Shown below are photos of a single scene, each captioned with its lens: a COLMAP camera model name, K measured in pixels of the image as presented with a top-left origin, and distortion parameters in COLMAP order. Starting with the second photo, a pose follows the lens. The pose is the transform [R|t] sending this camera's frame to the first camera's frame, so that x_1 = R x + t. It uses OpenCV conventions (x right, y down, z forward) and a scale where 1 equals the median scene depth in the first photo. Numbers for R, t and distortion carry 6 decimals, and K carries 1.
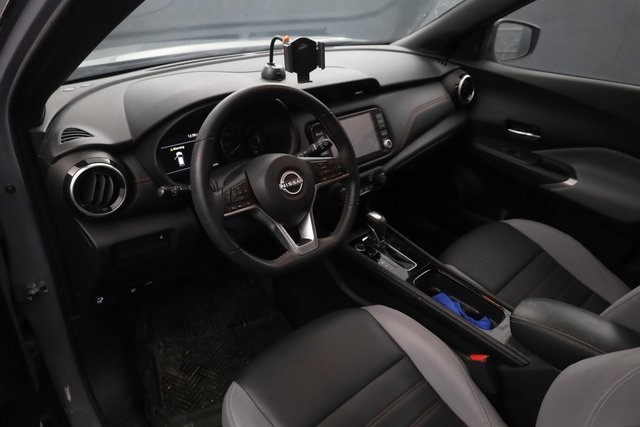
lens RADIAL K [[451.0, 0, 320.0], [0, 451.0, 213.5], [0, 0, 1]] dist [0.005377, -0.000108]
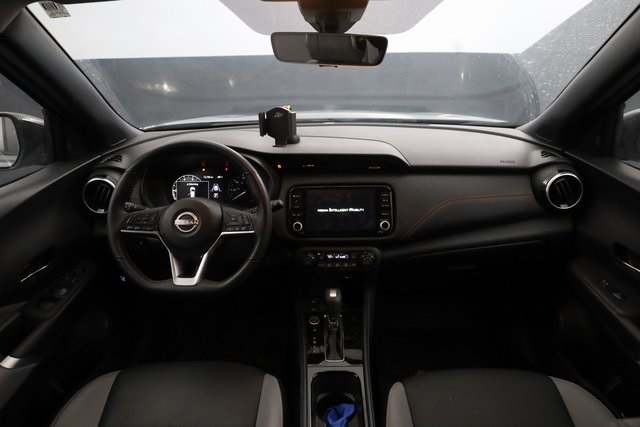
lens RADIAL K [[451.0, 0, 320.0], [0, 451.0, 213.5], [0, 0, 1]] dist [0.005377, -0.000108]
pose [[0.727817, 0.206220, -0.654030, 0.789108], [-0.306531, 0.950966, -0.041268, -0.122686], [0.613450, 0.230516, 0.755342, 0.276309]]
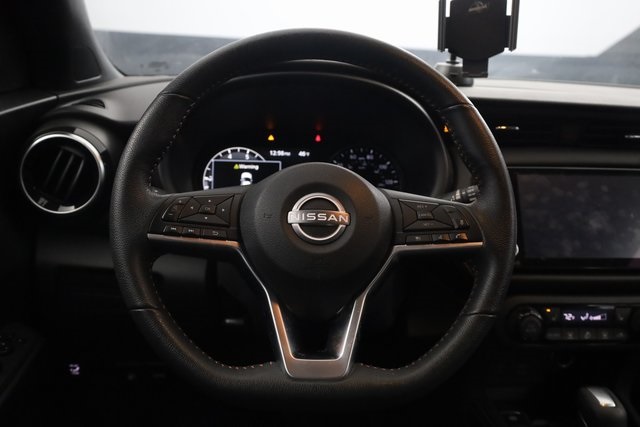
lens RADIAL K [[610.2, 0, 320.0], [0, 610.2, 213.5], [0, 0, 1]] dist [-0.004294, -0.000218]
pose [[0.790031, 0.144304, -0.595842, 0.262987], [-0.313536, 0.930288, -0.190419, 0.040764], [0.526826, 0.337255, 0.780201, 0.424923]]
